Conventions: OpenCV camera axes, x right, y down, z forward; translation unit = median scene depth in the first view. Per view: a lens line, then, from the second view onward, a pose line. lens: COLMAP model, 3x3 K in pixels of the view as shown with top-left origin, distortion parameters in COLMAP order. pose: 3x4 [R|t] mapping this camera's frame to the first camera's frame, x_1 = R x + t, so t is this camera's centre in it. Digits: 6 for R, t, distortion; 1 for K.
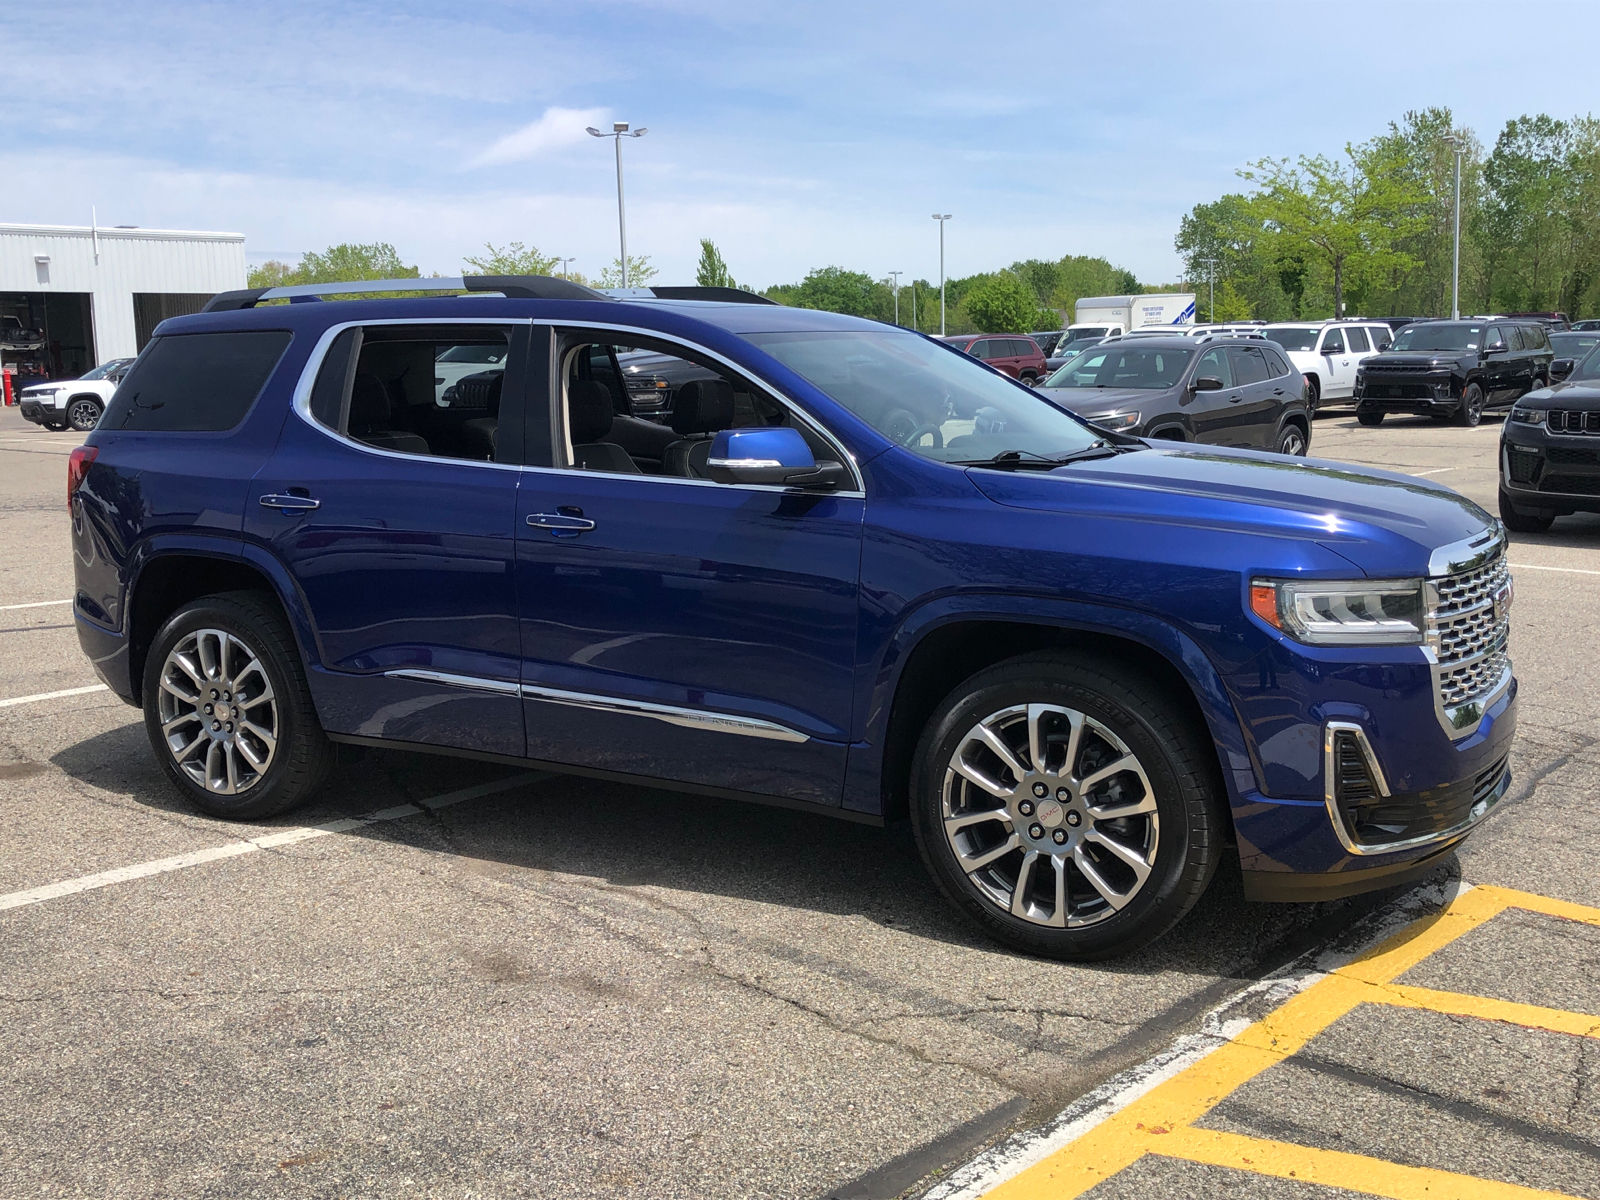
lens RADIAL K [[1602.5, 0, 798.8], [0, 1602.5, 614.3], [0, 0, 1]] dist [0.013525, 0.000000]
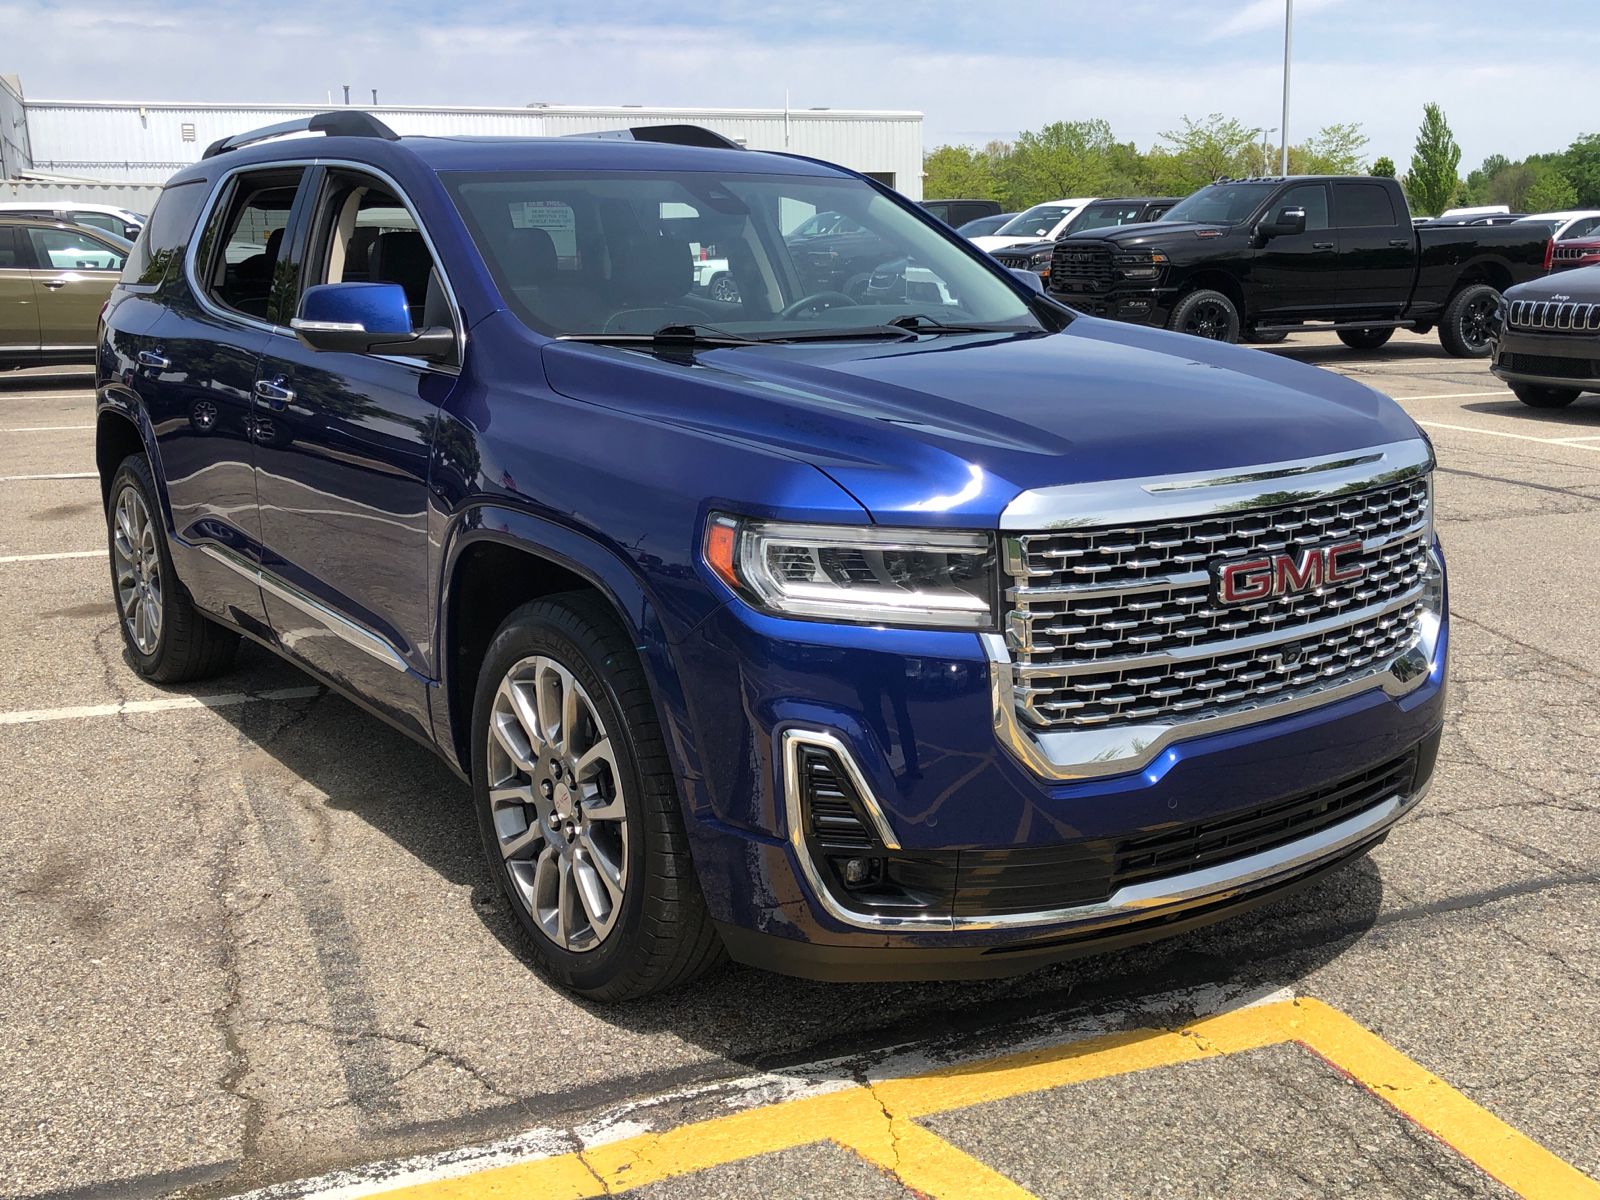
lens RADIAL K [[1602.5, 0, 788.9], [0, 1602.5, 595.4], [0, 0, 1]] dist [0.013525, 0.000000]
pose [[0.905233, 0.095627, -0.414016, 0.568143], [-0.069974, 0.994594, 0.076729, -0.039605], [0.419115, -0.040487, 0.907030, 0.359441]]
